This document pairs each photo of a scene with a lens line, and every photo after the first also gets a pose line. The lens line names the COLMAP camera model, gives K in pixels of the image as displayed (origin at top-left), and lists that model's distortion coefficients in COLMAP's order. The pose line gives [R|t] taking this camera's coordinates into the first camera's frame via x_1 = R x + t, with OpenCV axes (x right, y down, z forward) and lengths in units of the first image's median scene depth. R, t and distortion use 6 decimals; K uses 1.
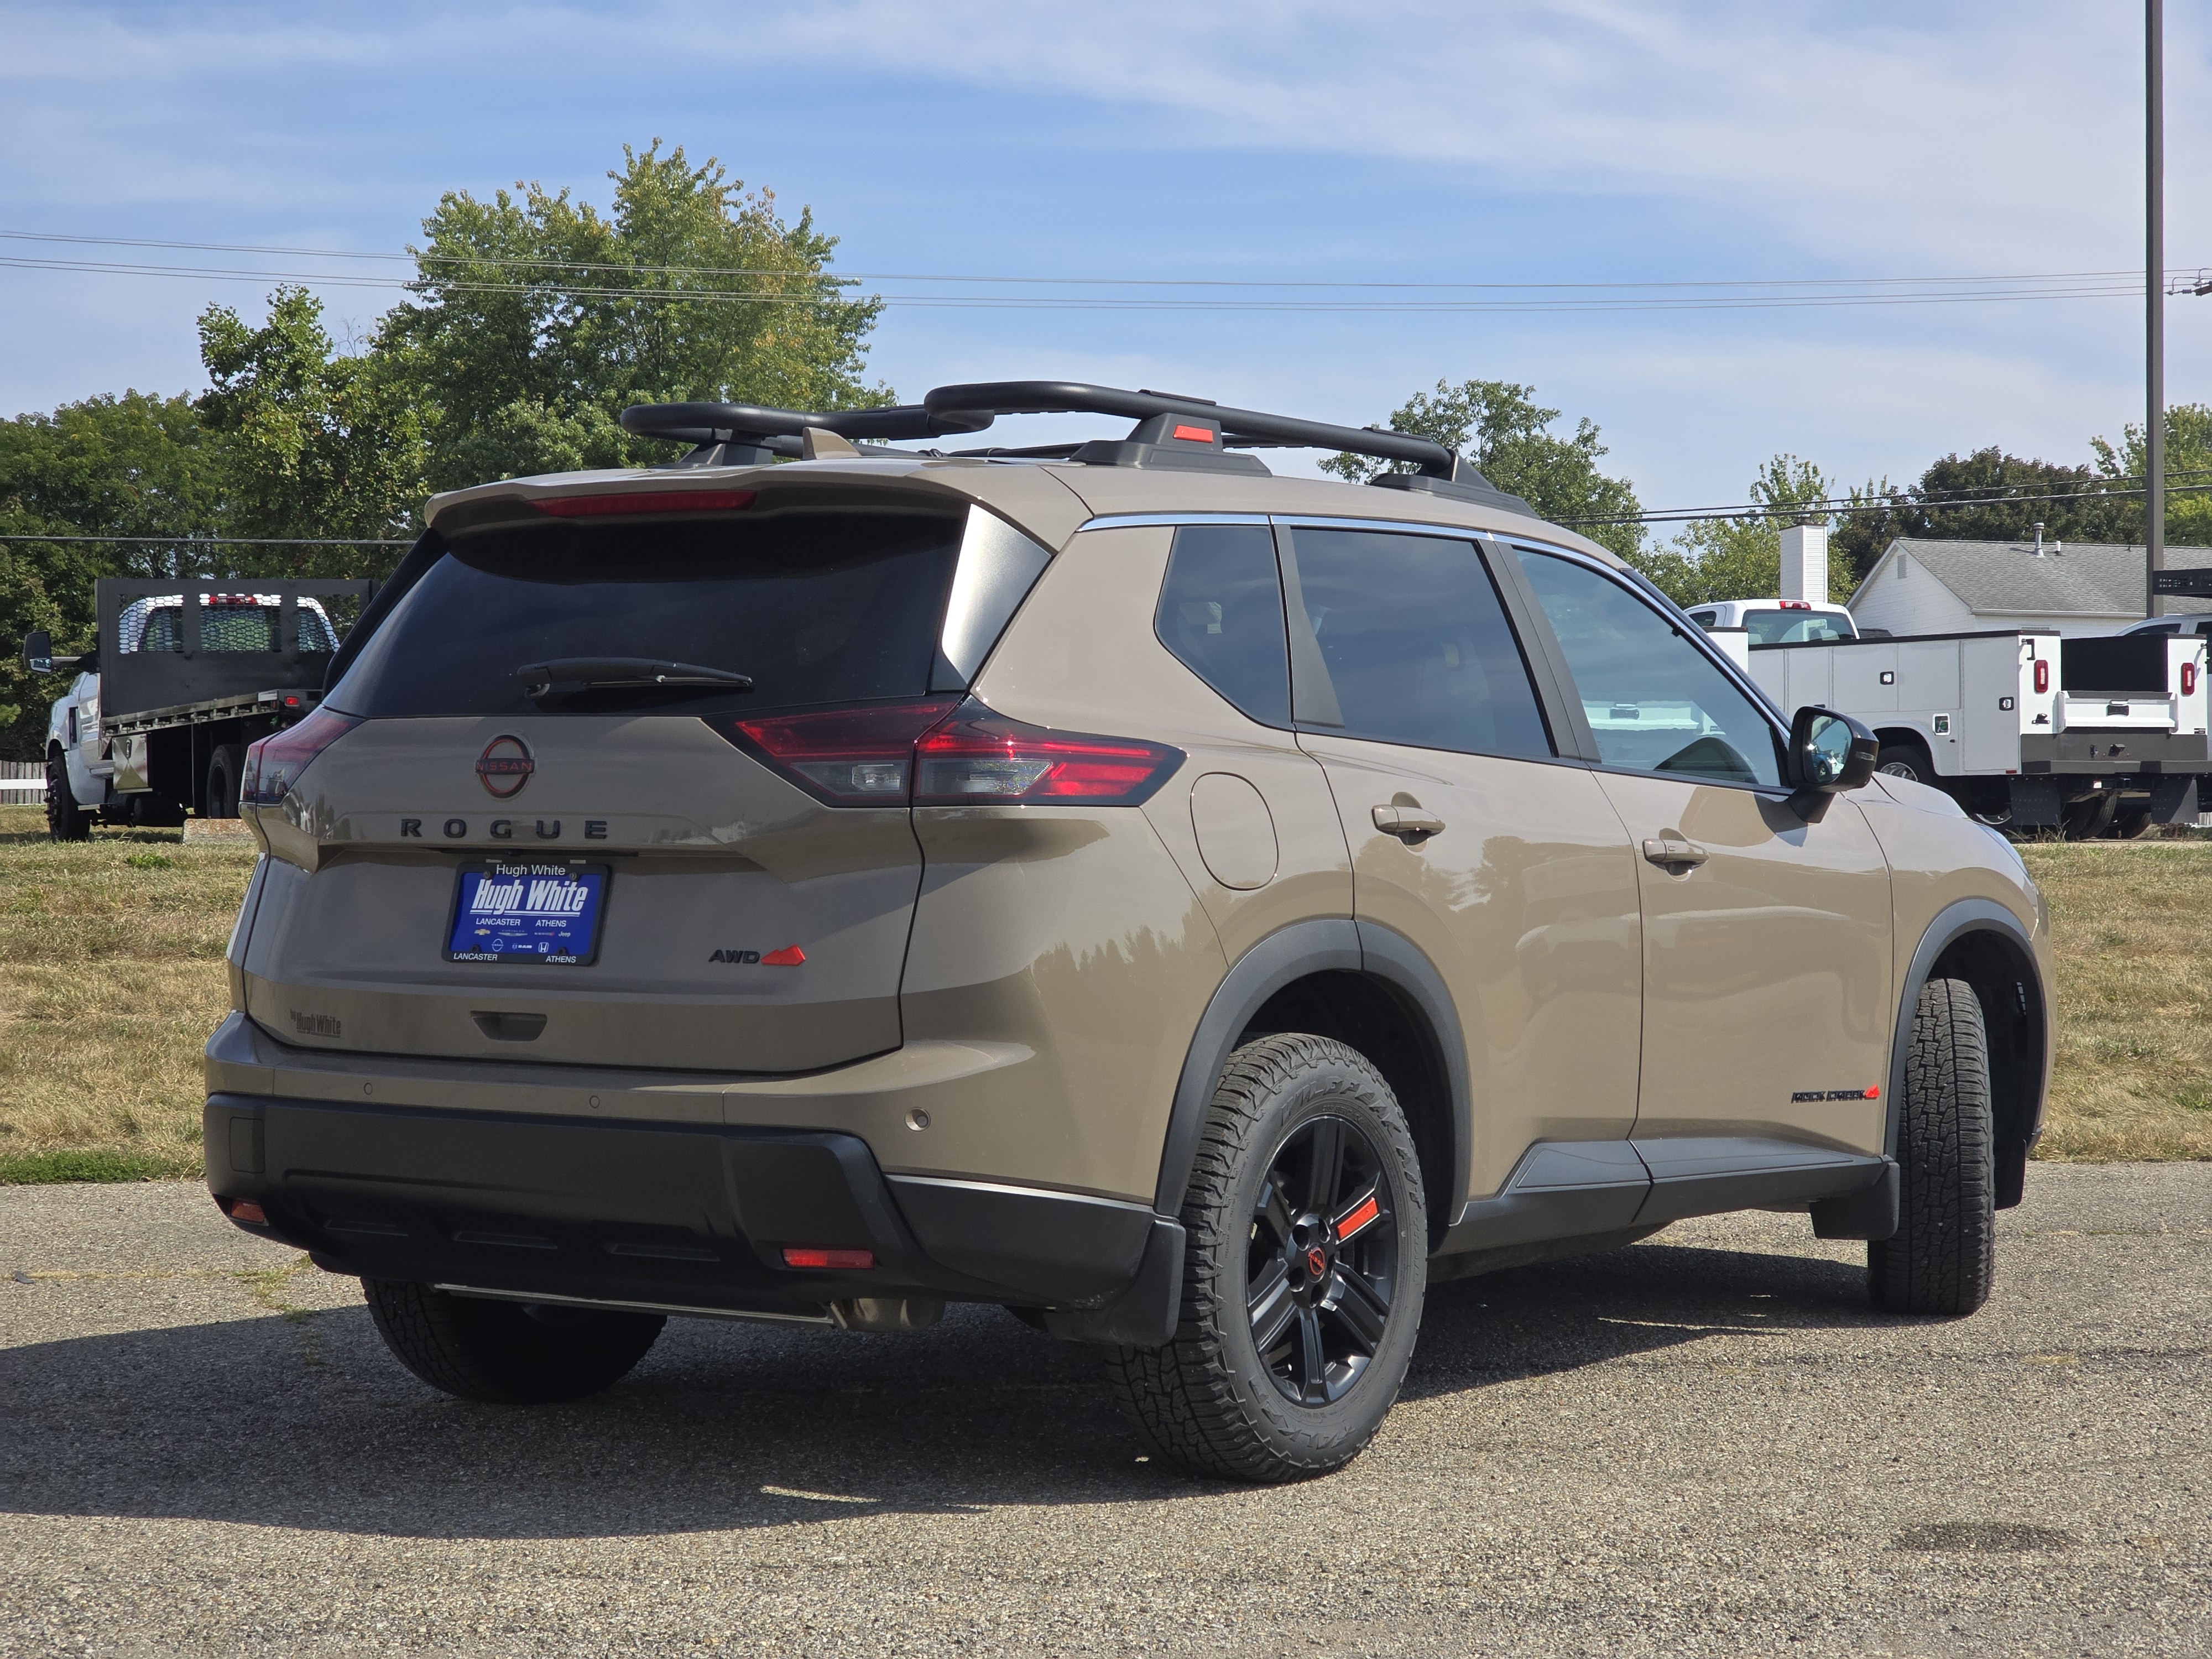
lens RADIAL K [[4614.1, 0, 1106.0], [0, 4614.1, 829.5], [0, 0, 1]] dist [-1.188739, 10.845527]
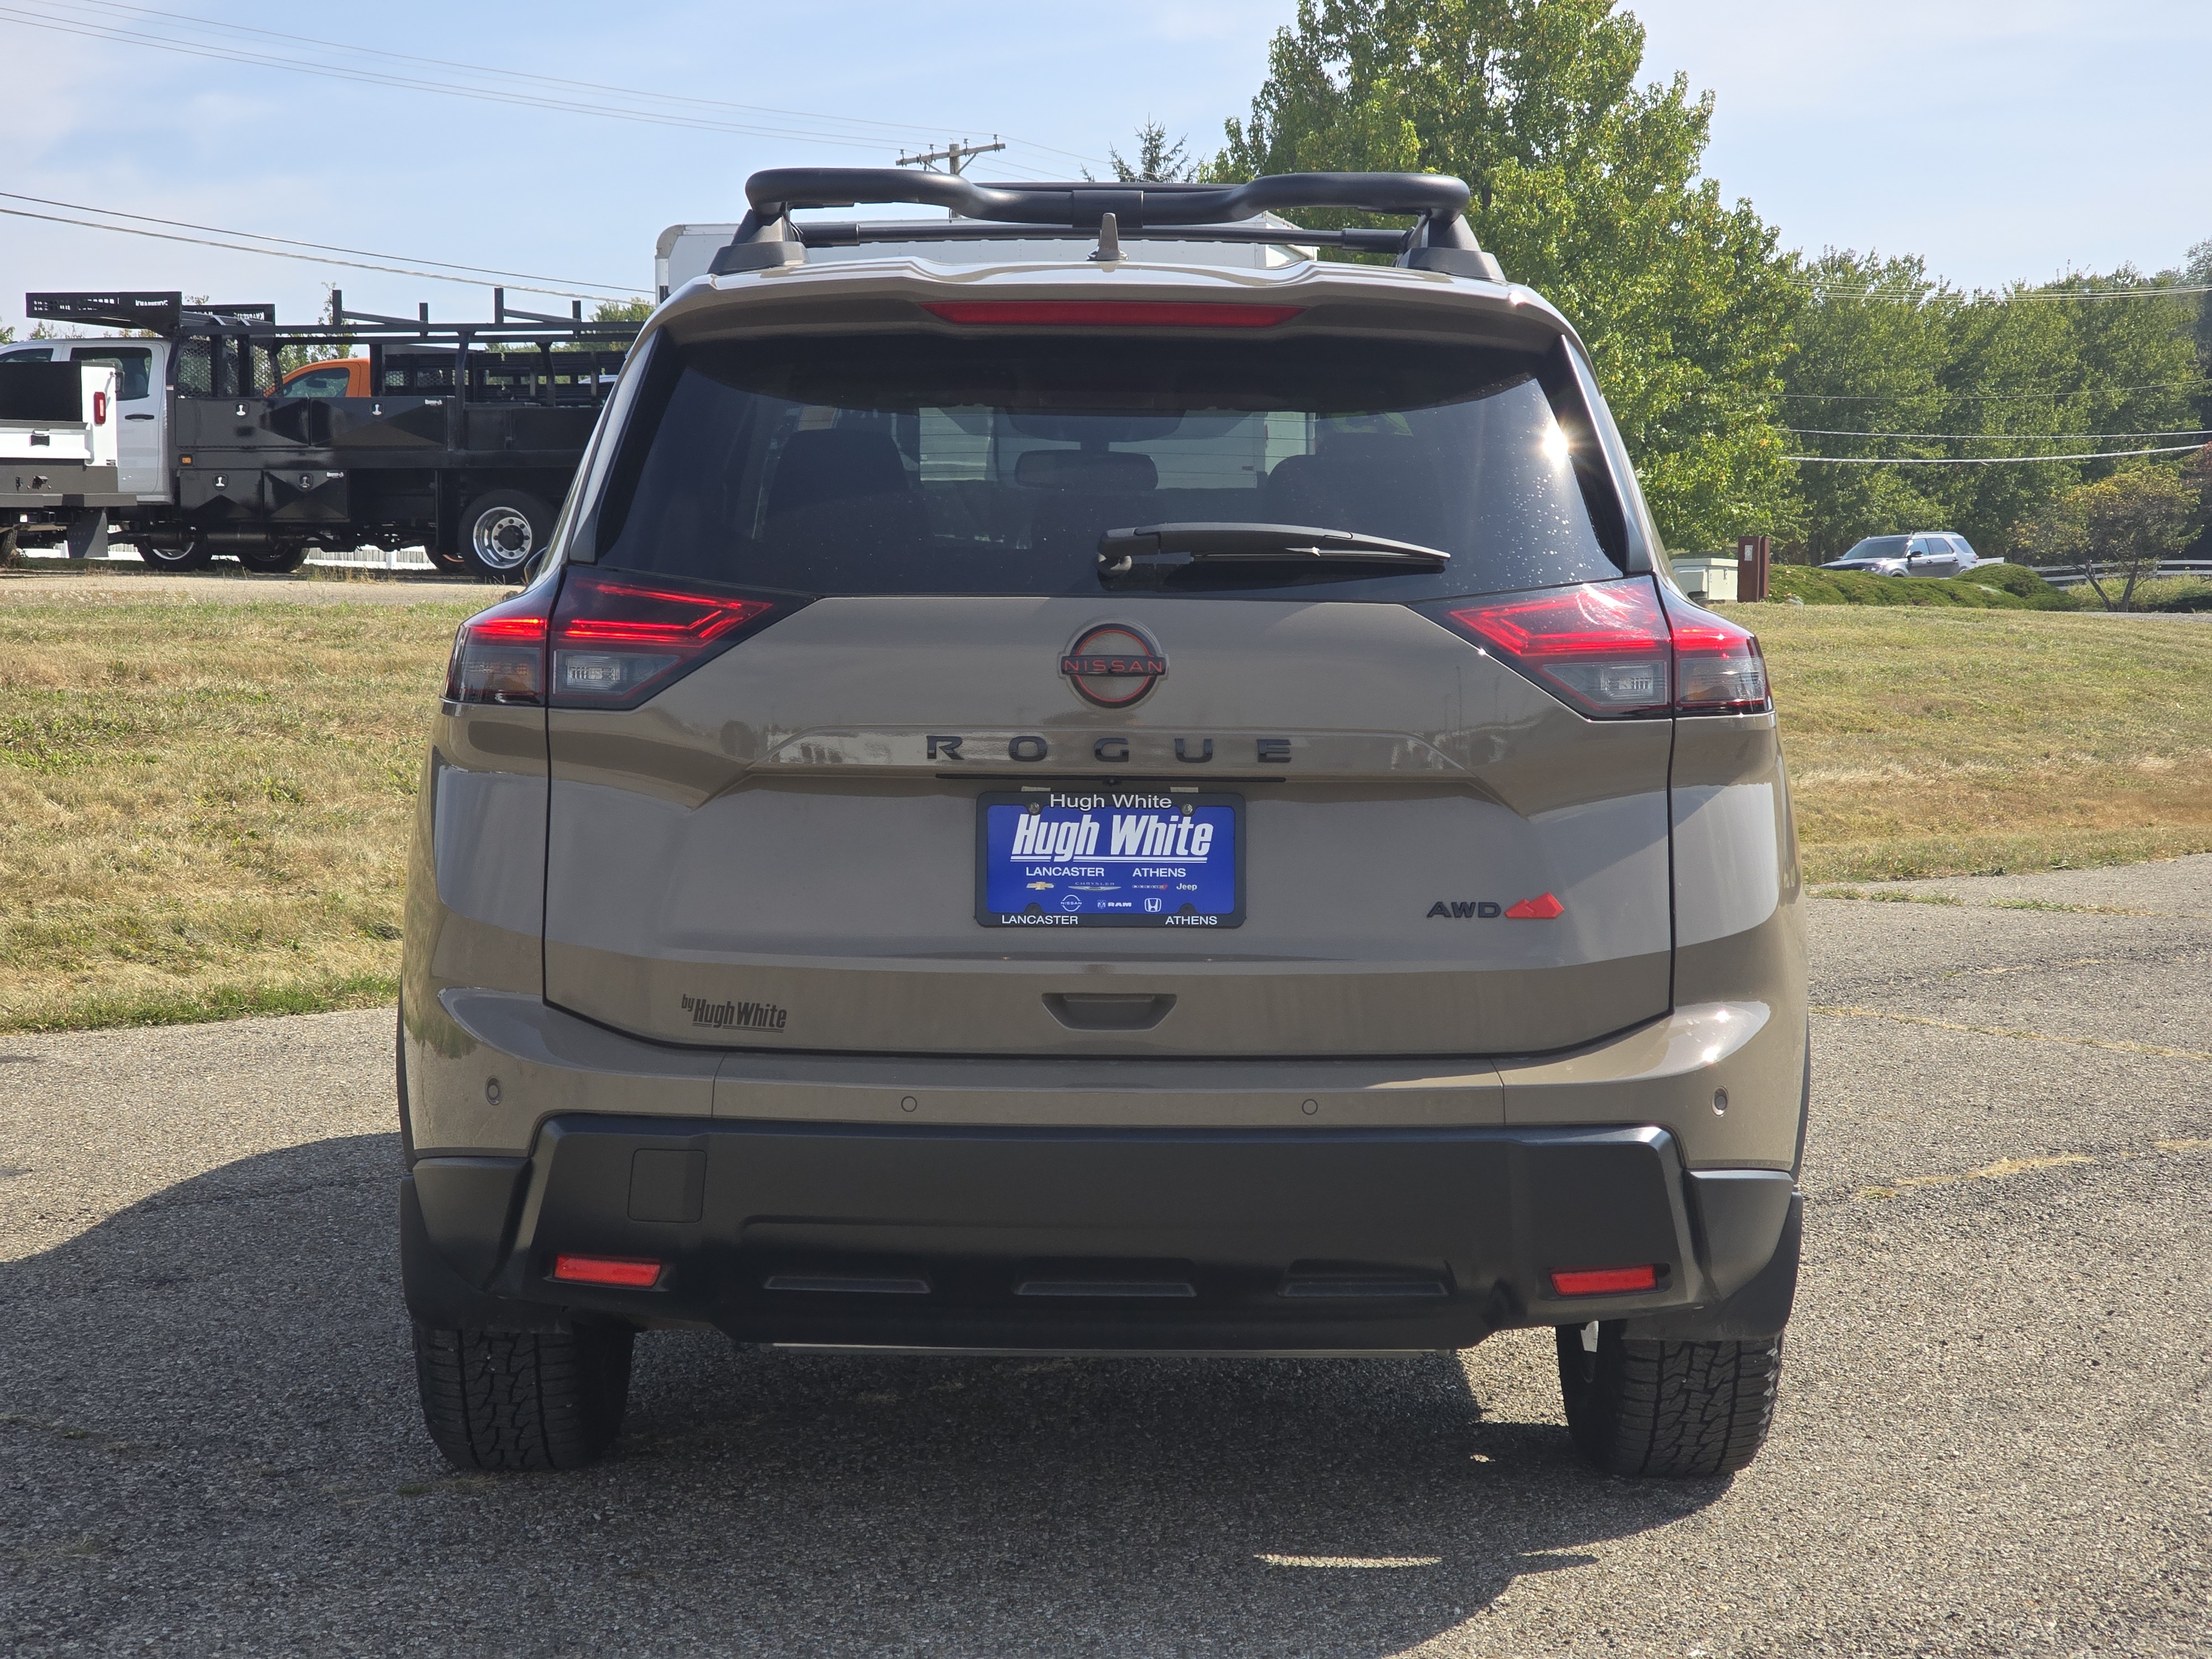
lens RADIAL K [[4614.1, 0, 1106.0], [0, 4614.1, 829.5], [0, 0, 1]] dist [-1.188739, 10.845527]
pose [[0.840255, -0.034984, 0.541062, -0.541442], [-0.001022, 0.997812, 0.066103, -0.036959], [-0.542191, -0.056096, 0.838381, 0.359903]]
